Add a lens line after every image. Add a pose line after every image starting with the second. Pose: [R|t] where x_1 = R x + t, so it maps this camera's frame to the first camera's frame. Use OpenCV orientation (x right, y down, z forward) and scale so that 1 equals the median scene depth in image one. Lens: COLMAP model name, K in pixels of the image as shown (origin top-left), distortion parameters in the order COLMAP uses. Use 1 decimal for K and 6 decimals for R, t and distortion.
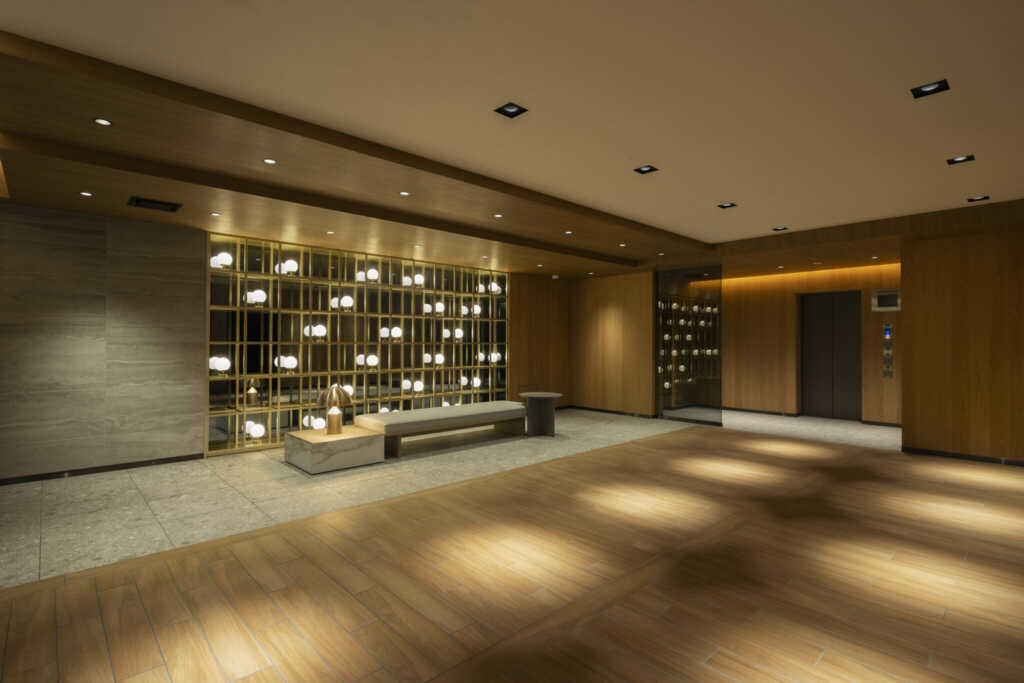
lens RADIAL K [[520.3, 0, 493.7], [0, 520.3, 327.8], [0, 0, 1]] dist [0.001453, 0.000063]
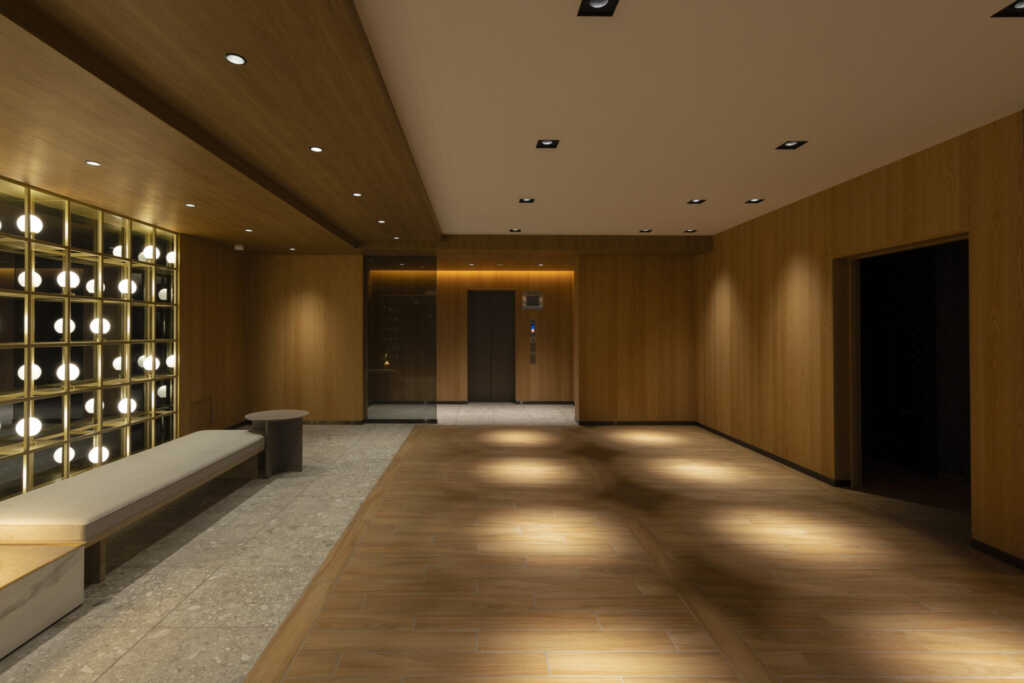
lens RADIAL K [[520.3, 0, 493.7], [0, 520.3, 327.8], [0, 0, 1]] dist [0.001453, 0.000063]
pose [[0.646765, 0.002382, 0.762686, -0.280926], [-0.024538, 0.999542, 0.017687, -0.010587], [-0.762295, -0.030155, 0.646527, 0.347225]]
